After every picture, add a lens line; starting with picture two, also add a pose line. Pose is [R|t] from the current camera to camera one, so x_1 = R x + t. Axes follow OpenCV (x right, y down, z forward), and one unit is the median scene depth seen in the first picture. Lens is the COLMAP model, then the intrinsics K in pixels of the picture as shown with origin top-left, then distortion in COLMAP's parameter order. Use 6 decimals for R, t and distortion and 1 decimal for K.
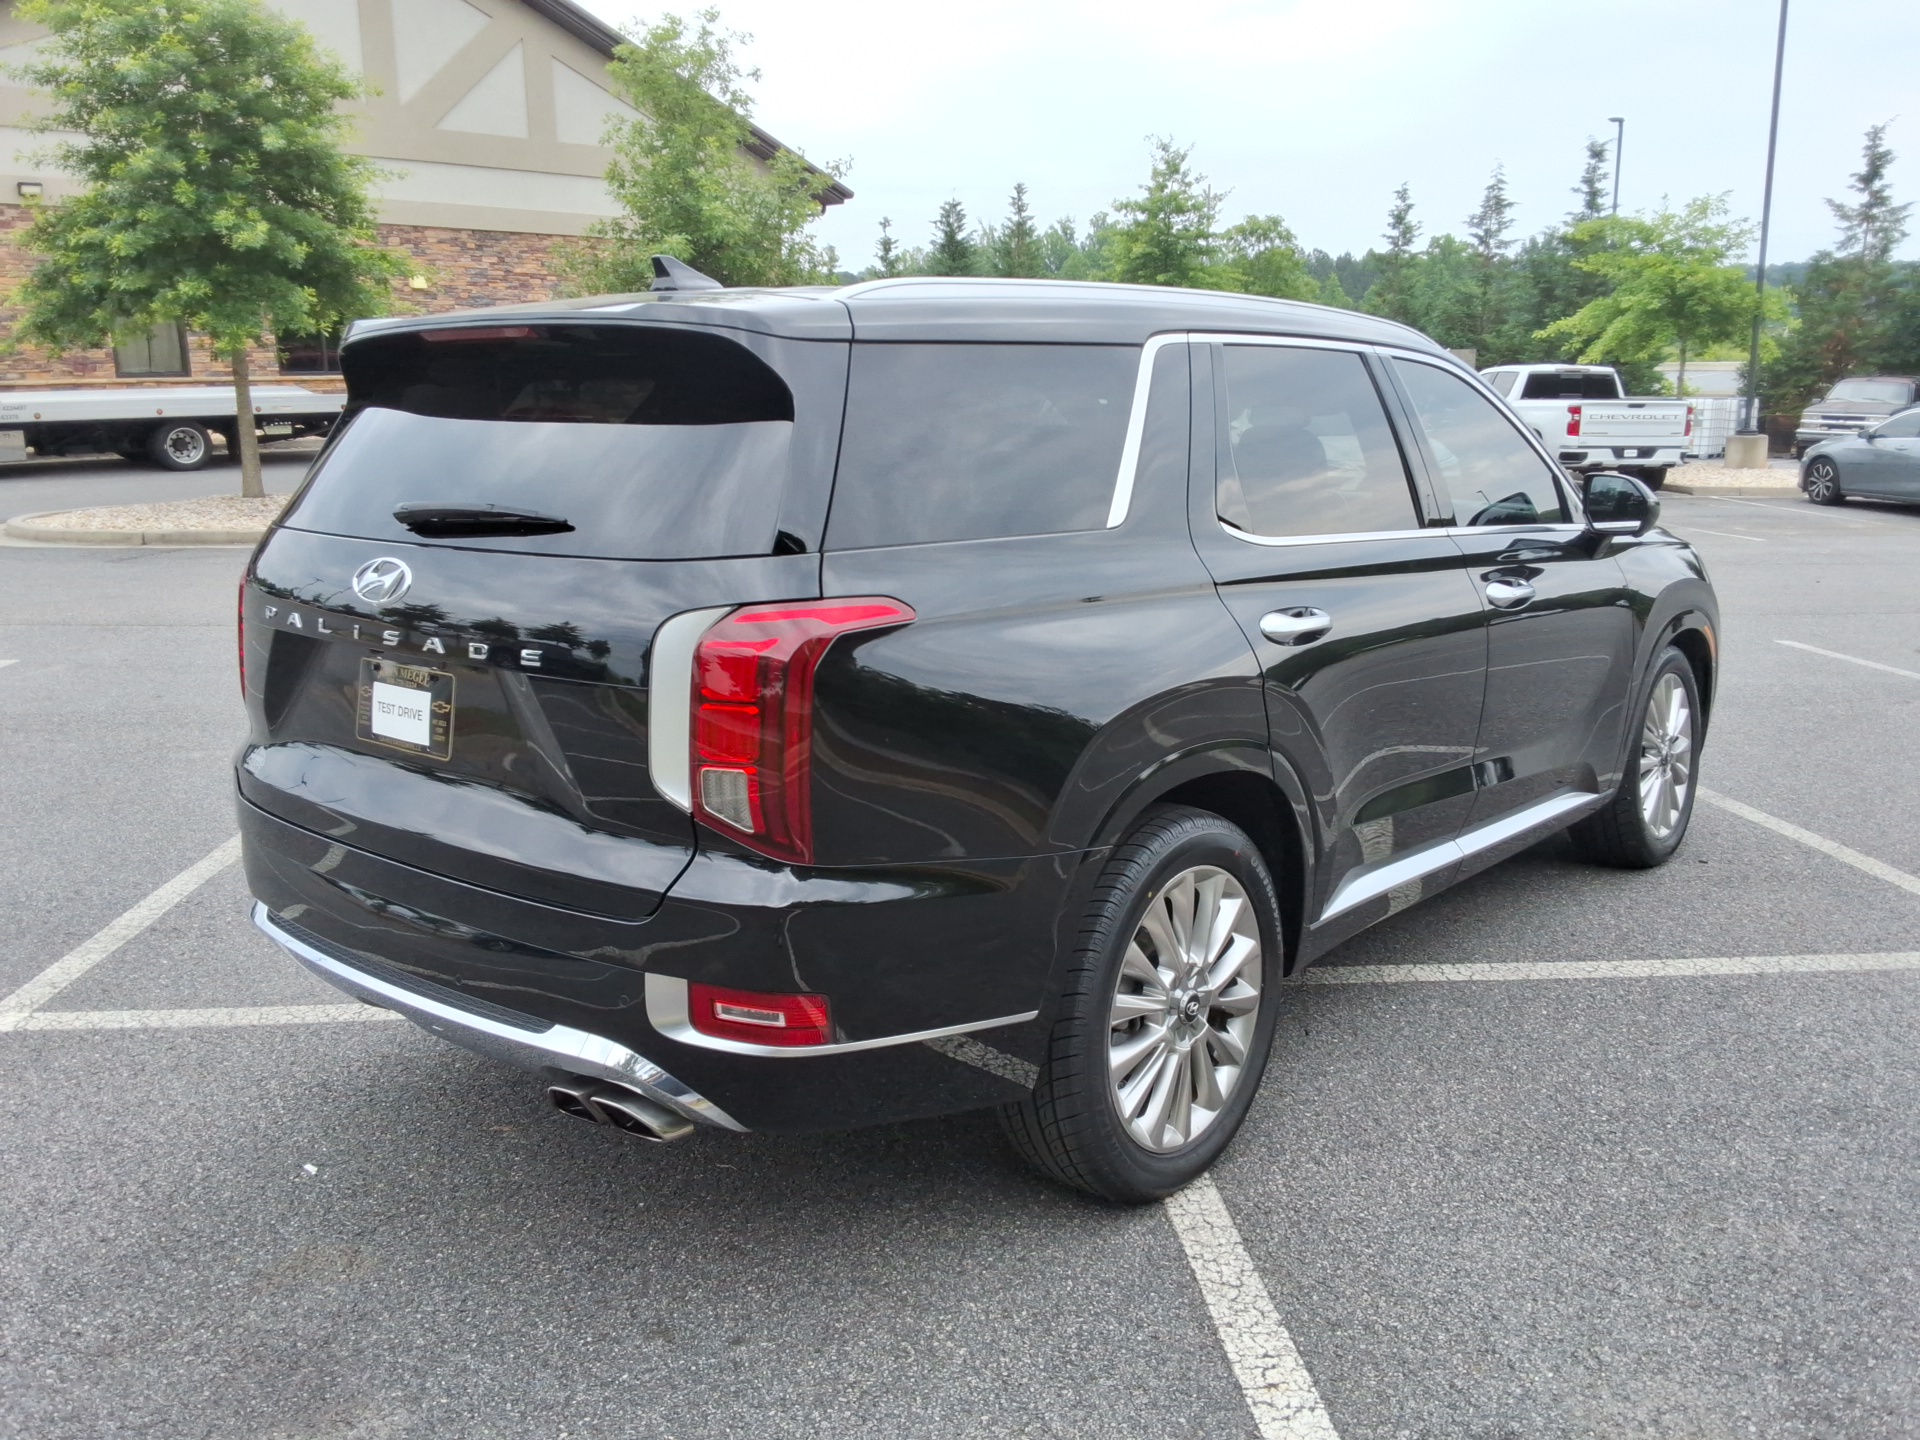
lens RADIAL K [[1547.3, 0, 969.1], [0, 1547.3, 702.5], [0, 0, 1]] dist [0.098973, -0.163204]
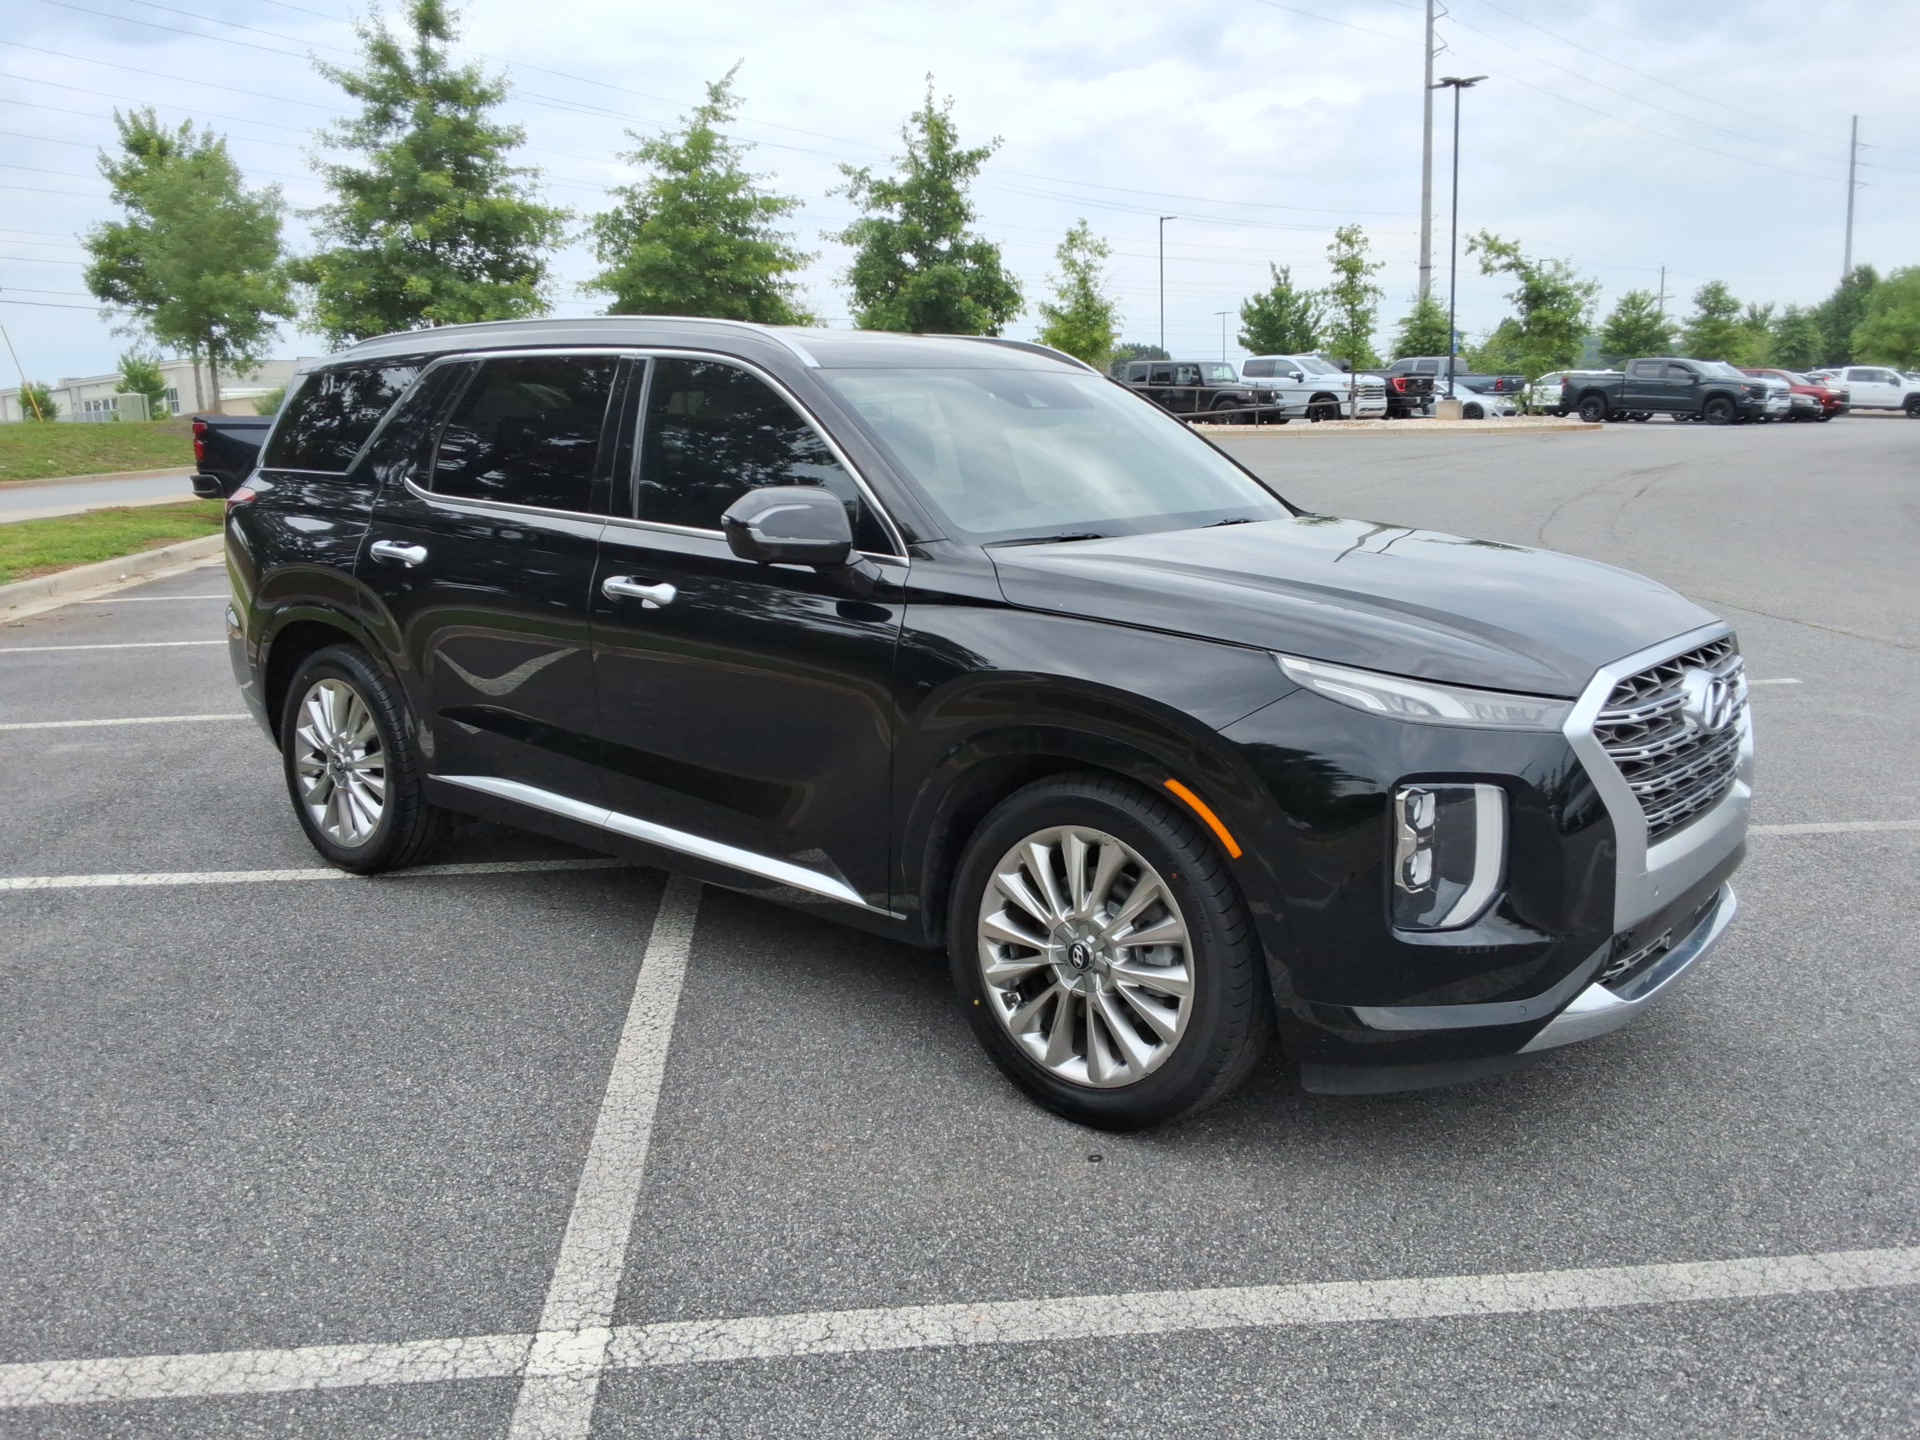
lens RADIAL K [[1547.3, 0, 969.1], [0, 1547.3, 702.5], [0, 0, 1]] dist [0.098973, -0.163204]
pose [[0.009773, 0.180387, -0.983547, 1.390767], [-0.178996, 0.968023, 0.175761, -0.219758], [0.983801, 0.174334, 0.041749, 1.226692]]
